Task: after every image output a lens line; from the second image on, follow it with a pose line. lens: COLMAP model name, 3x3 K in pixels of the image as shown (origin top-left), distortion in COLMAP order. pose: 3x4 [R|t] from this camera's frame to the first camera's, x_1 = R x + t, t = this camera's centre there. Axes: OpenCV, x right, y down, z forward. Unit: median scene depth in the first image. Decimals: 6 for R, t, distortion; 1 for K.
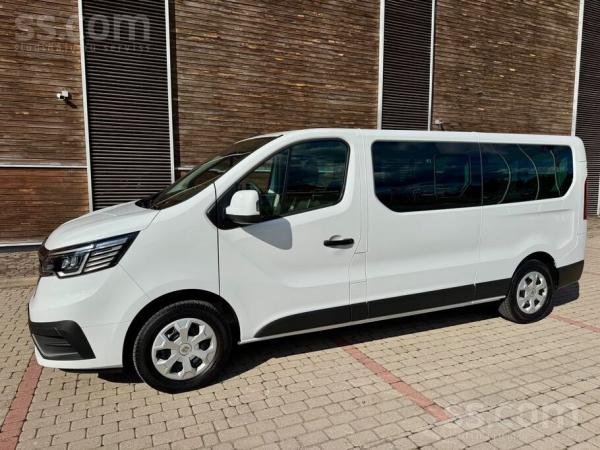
lens RADIAL K [[458.4, 0, 304.6], [0, 458.4, 224.2], [0, 0, 1]] dist [0.053163, -0.093448]
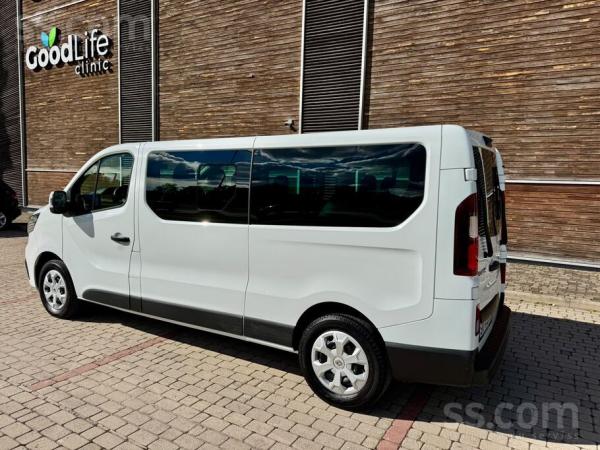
lens RADIAL K [[458.4, 0, 304.6], [0, 458.4, 224.2], [0, 0, 1]] dist [0.053163, -0.093448]
pose [[0.520311, 0.088467, -0.849382, 0.566408], [-0.106871, 0.993546, 0.038016, -0.040221], [0.847264, 0.070995, 0.526407, 0.327114]]
